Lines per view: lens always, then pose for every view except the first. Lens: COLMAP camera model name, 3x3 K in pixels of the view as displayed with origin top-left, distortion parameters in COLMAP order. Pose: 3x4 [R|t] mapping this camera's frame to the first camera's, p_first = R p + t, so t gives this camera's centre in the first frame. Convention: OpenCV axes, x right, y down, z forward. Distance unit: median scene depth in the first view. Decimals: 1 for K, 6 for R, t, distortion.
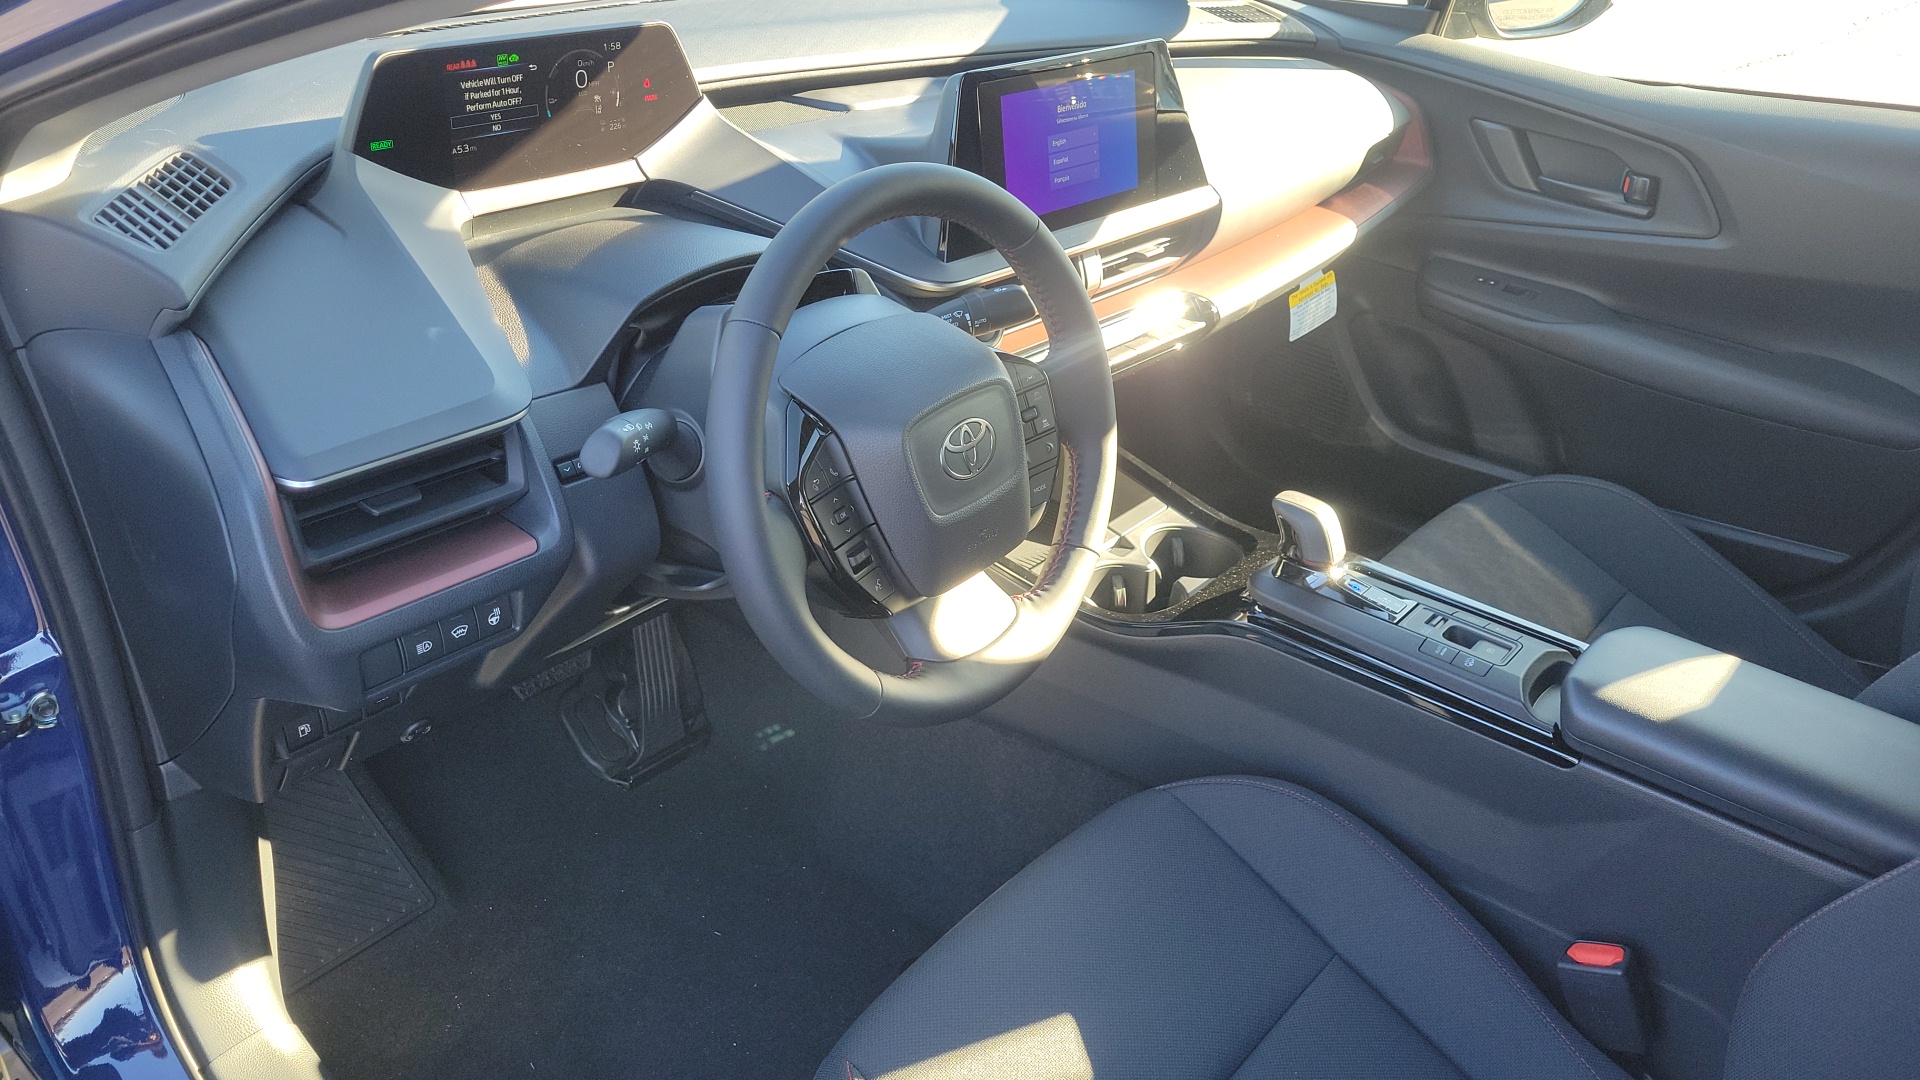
lens RADIAL K [[1436.6, 0, 965.7], [0, 1436.6, 521.0], [0, 0, 1]] dist [0.042892, -0.021530]
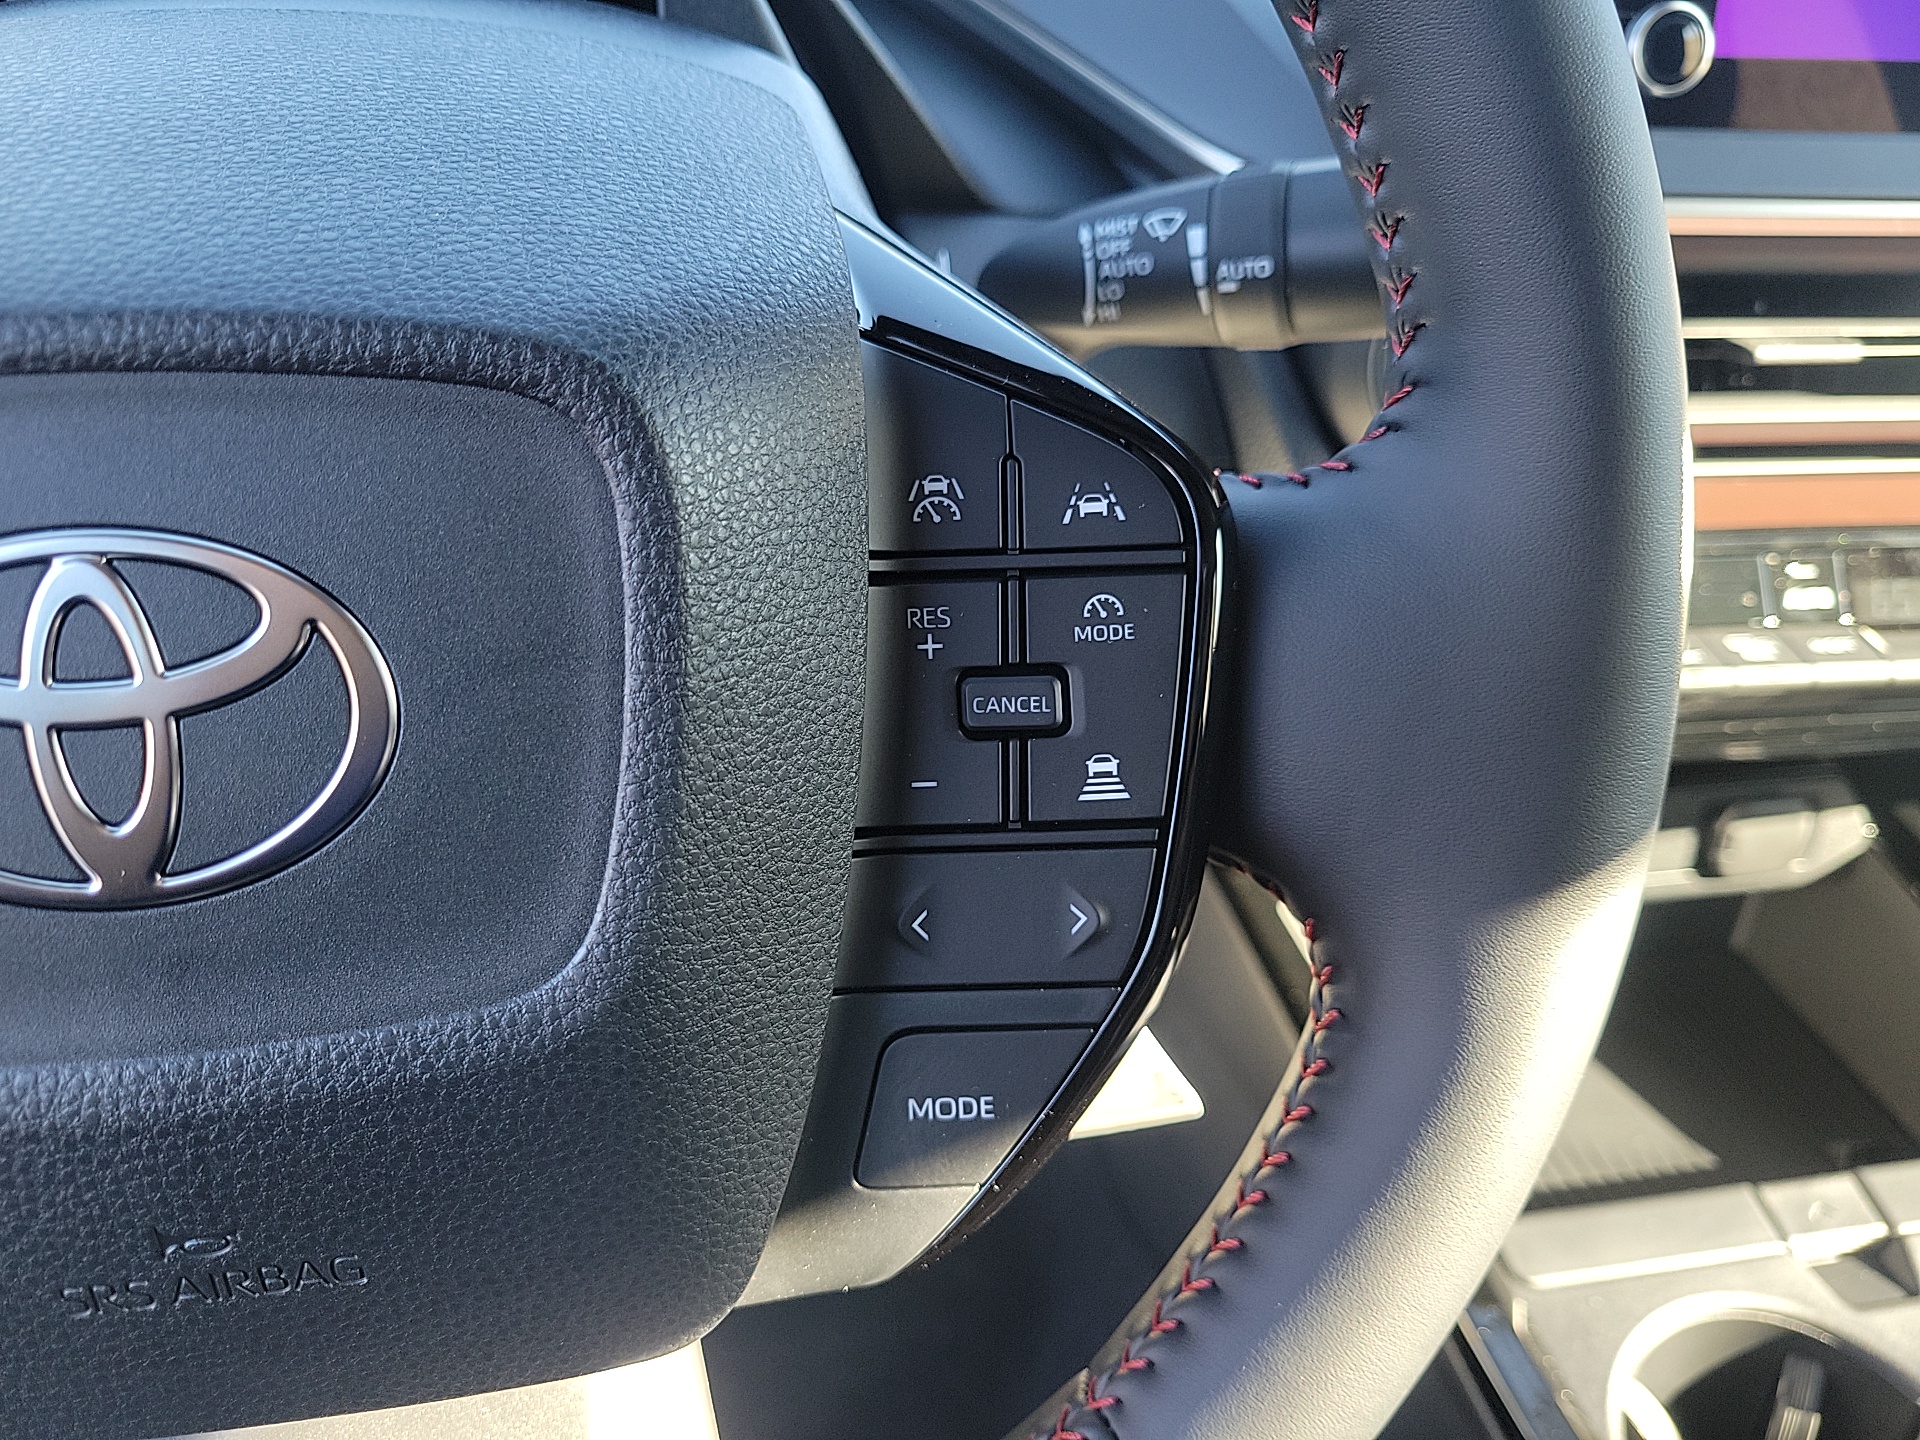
lens RADIAL K [[1465.7, 0, 954.9], [0, 1465.7, 710.8], [0, 0, 1]] dist [0.020053, -0.010261]
pose [[0.756164, 0.291602, -0.585819, 0.128001], [-0.298020, 0.950455, 0.088426, -0.073758], [0.582580, 0.107721, 0.805603, 0.739576]]
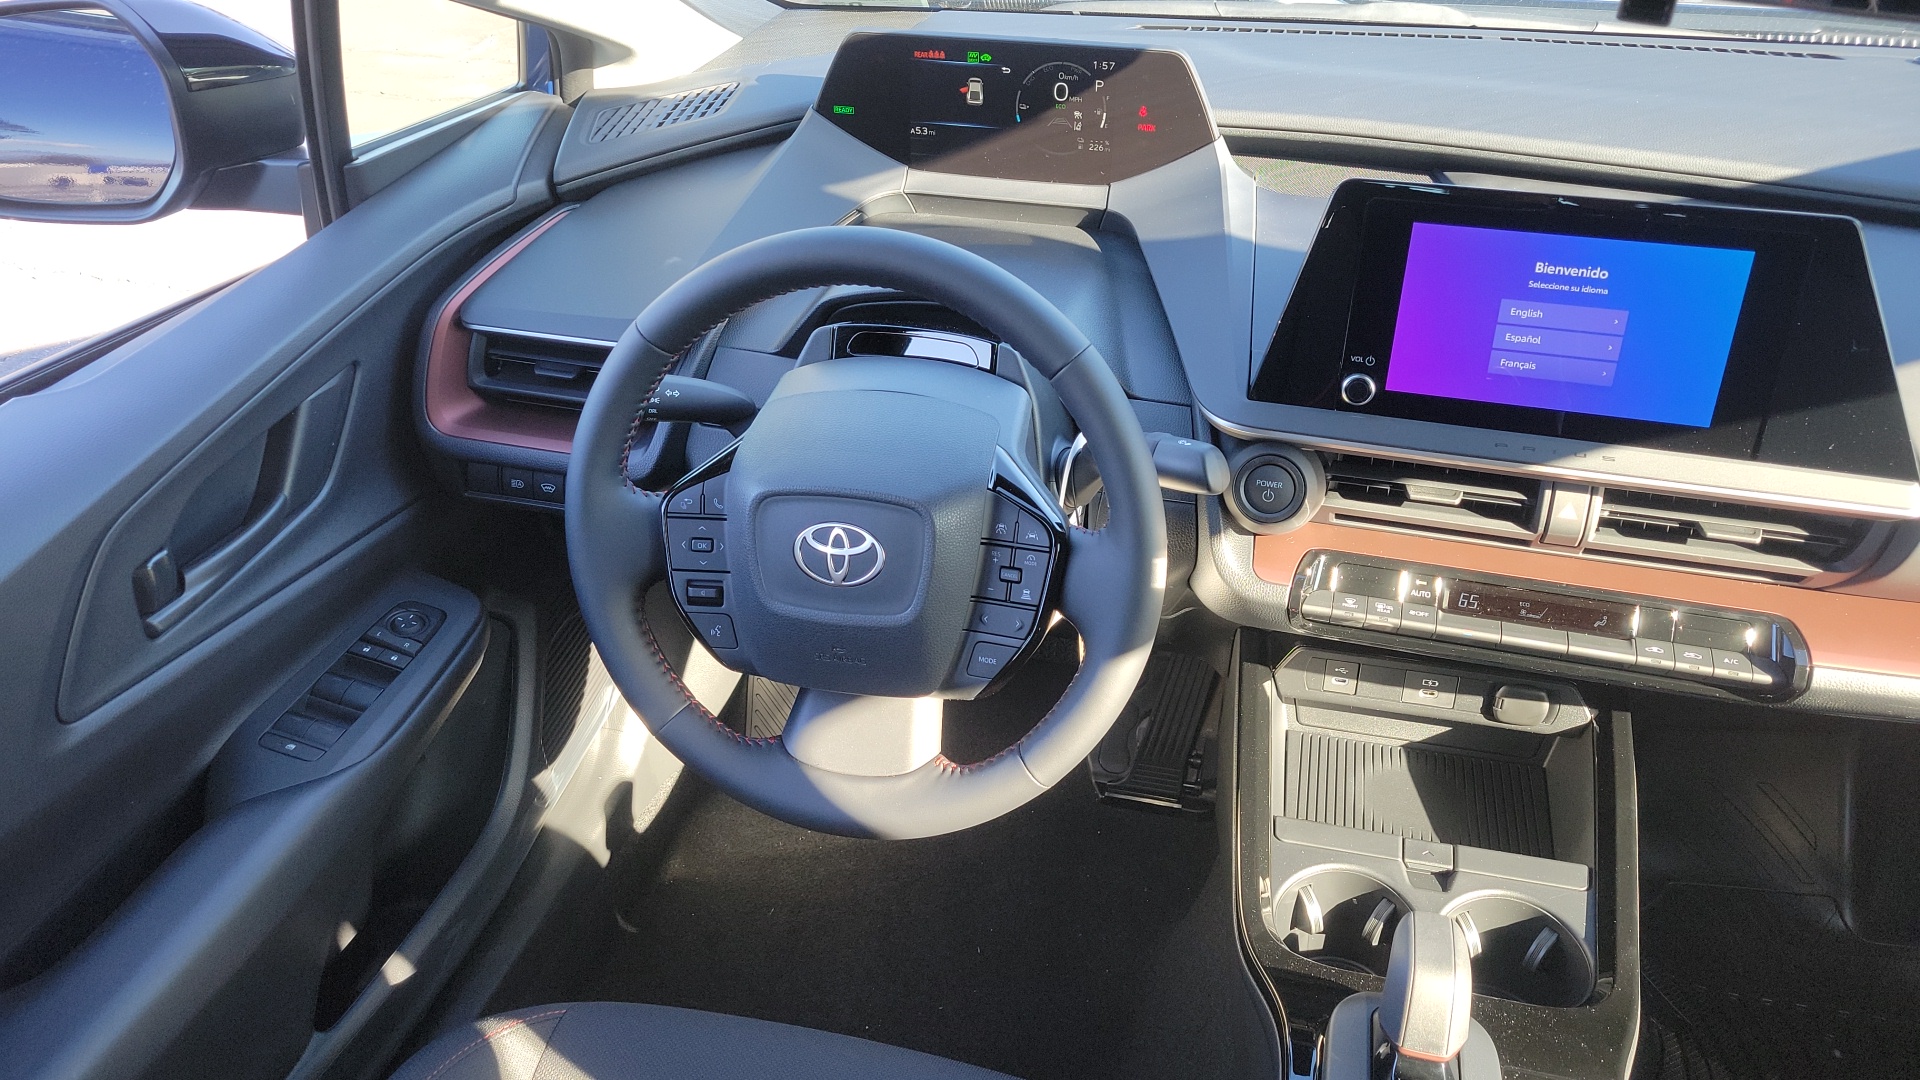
lens RADIAL K [[1436.6, 0, 962.8], [0, 1436.6, 535.8], [0, 0, 1]] dist [0.042892, -0.021530]
pose [[0.431899, 0.429909, -0.792869, 0.585297], [-0.407526, 0.877253, 0.253672, -0.252864], [0.804603, 0.213554, 0.554084, 0.452696]]
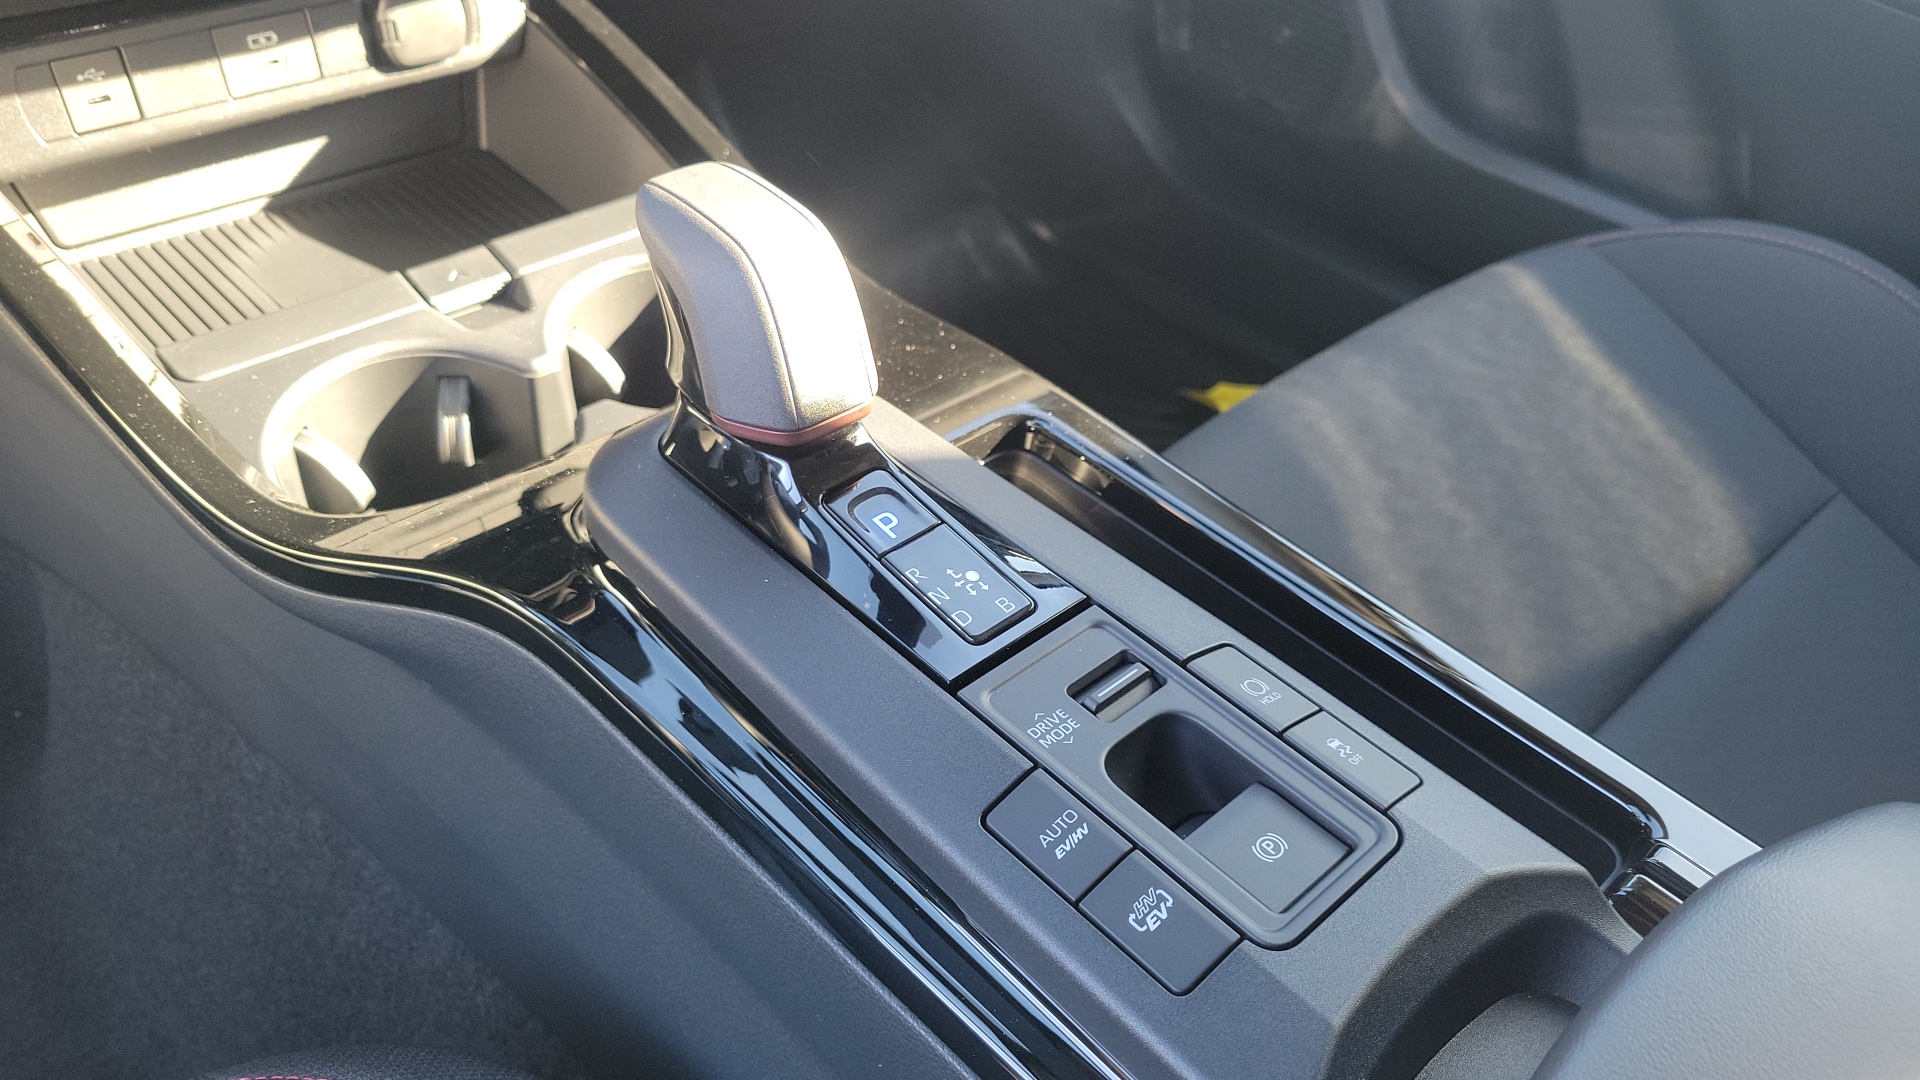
lens RADIAL K [[1436.6, 0, 965.8], [0, 1436.6, 548.0], [0, 0, 1]] dist [0.042892, -0.021530]
pose [[0.992107, 0.097666, -0.078642, 0.315445], [-0.079102, 0.974100, 0.211830, -0.011604], [0.097294, -0.203937, 0.974137, 0.733618]]
